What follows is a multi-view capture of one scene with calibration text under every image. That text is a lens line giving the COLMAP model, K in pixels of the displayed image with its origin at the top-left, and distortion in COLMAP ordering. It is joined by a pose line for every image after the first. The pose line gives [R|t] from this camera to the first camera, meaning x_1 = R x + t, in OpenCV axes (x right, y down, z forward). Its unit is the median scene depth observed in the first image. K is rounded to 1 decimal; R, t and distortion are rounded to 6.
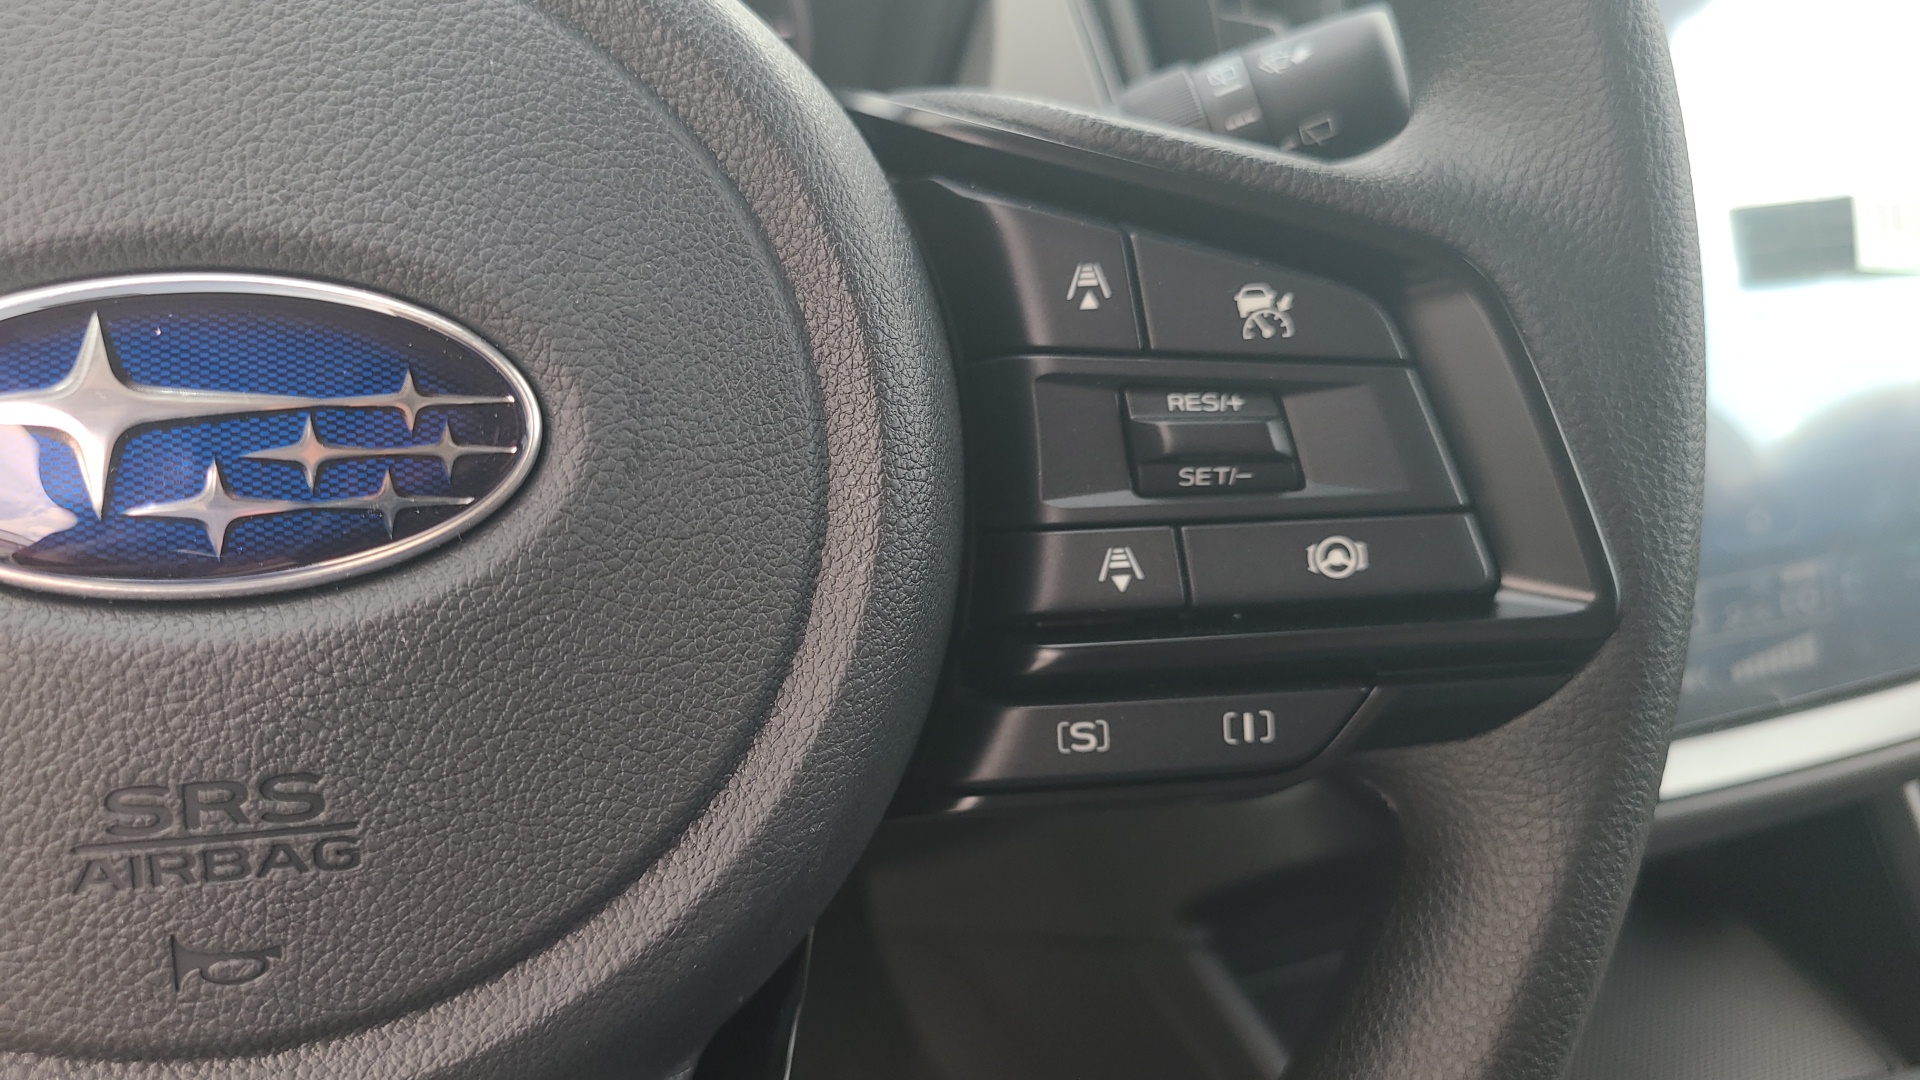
lens RADIAL K [[1518.8, 0, 931.2], [0, 1518.8, 528.2], [0, 0, 1]] dist [-0.013850, -0.003581]
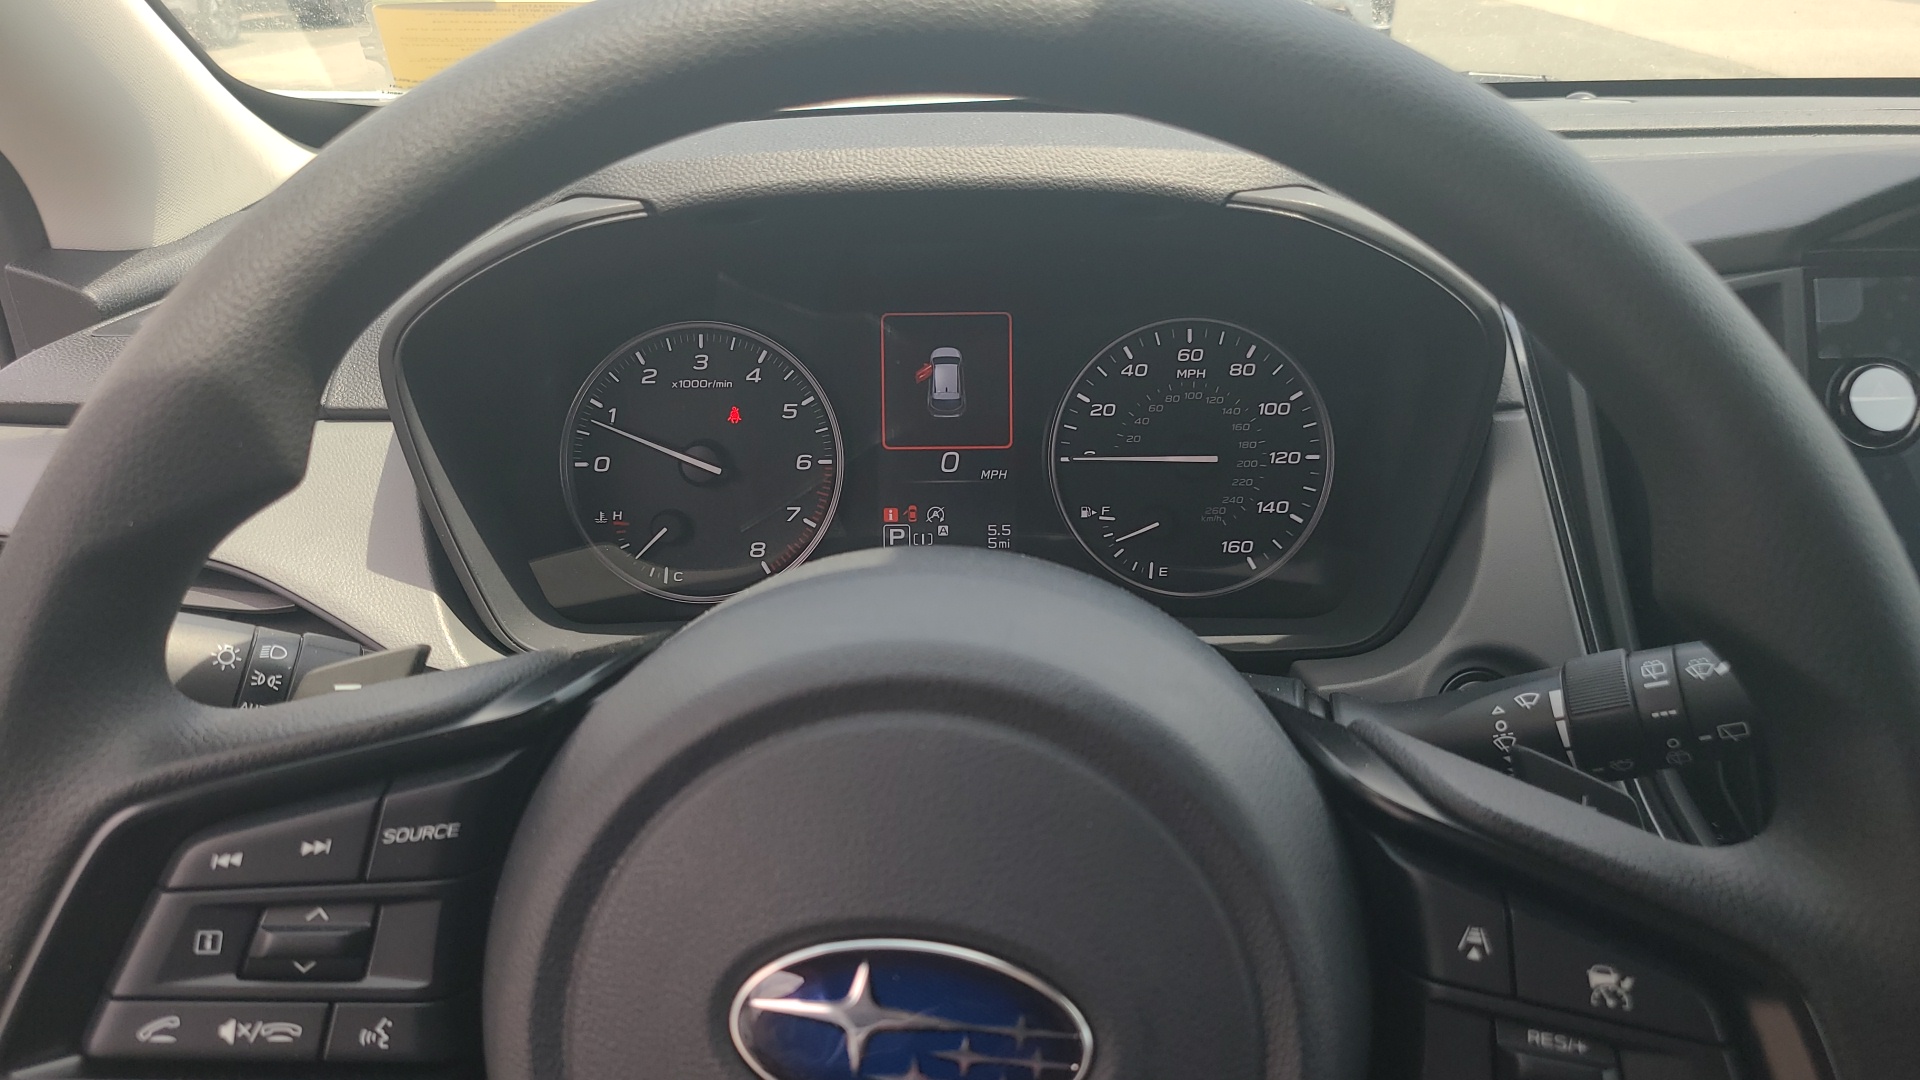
lens RADIAL K [[1453.4, 0, 951.1], [0, 1453.4, 534.2], [0, 0, 1]] dist [0.057059, -0.045592]
pose [[0.937665, 0.107193, -0.330597, 0.057383], [-0.130169, 0.990325, -0.048093, -0.411327], [0.322243, 0.088129, 0.942546, -0.492015]]
